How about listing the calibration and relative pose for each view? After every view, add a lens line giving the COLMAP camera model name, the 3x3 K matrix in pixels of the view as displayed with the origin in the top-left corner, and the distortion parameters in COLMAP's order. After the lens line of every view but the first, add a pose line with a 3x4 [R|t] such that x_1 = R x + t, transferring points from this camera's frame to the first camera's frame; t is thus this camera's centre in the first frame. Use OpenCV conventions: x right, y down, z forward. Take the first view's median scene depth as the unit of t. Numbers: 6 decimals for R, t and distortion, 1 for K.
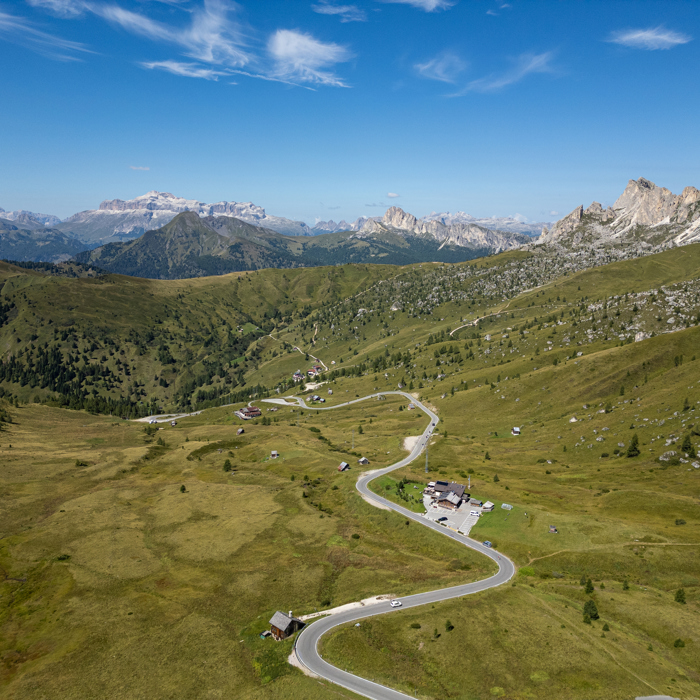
lens RADIAL K [[646.9, 0, 343.9], [0, 646.9, 350.2], [0, 0, 1]] dist [0.012406, 0.000000]
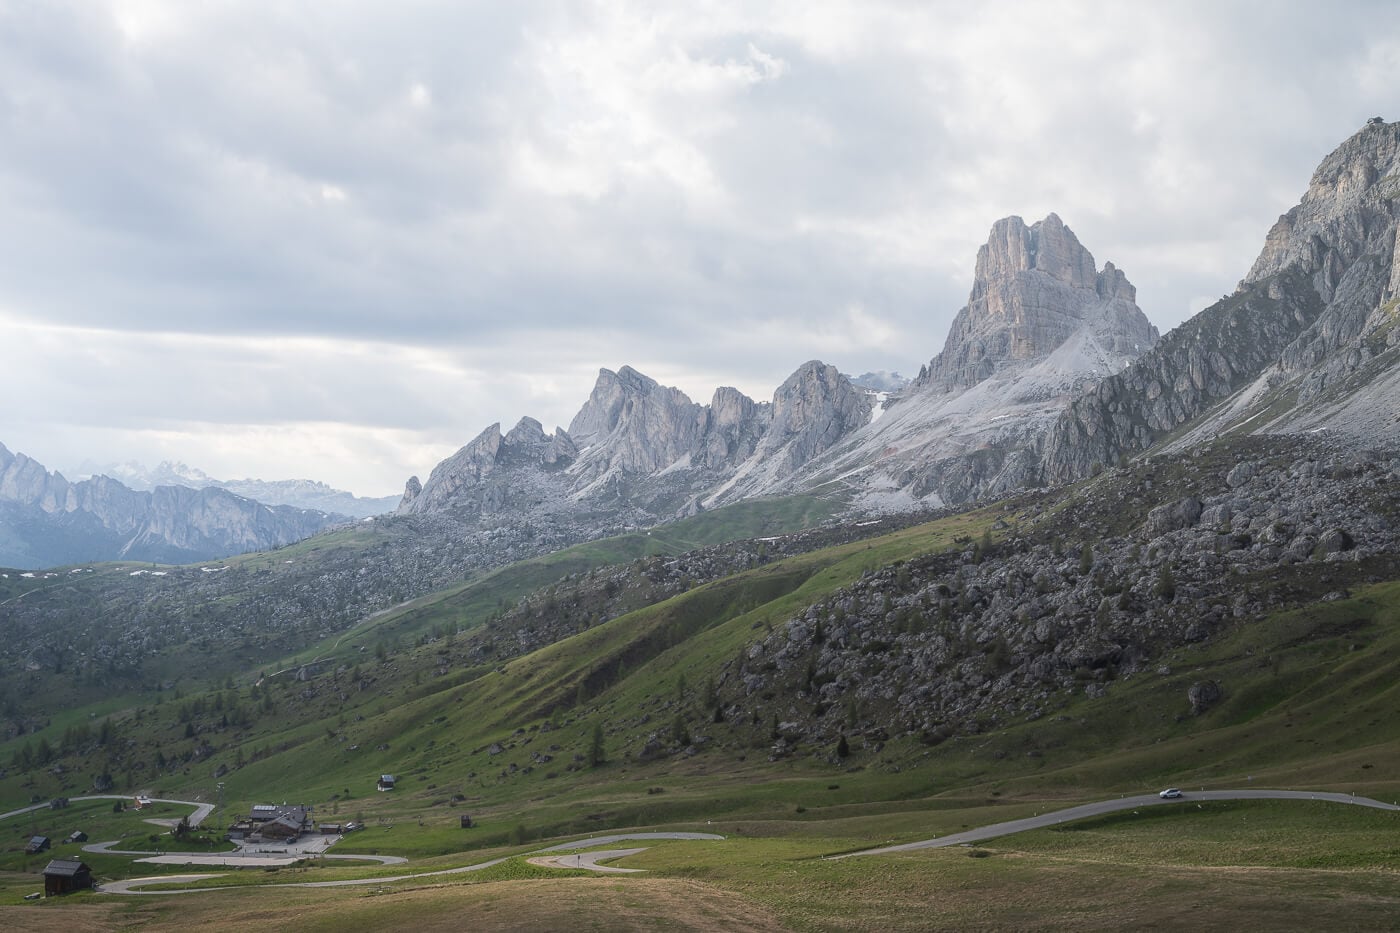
lens RADIAL K [[2009.9, 0, 655.0], [0, 2009.9, 465.2], [0, 0, 1]] dist [-0.004660, 0.000000]
pose [[0.912789, 0.028875, 0.407409, -0.064164], [0.061599, 0.976355, -0.207210, 0.077622], [-0.403759, 0.214235, 0.889428, -0.177807]]
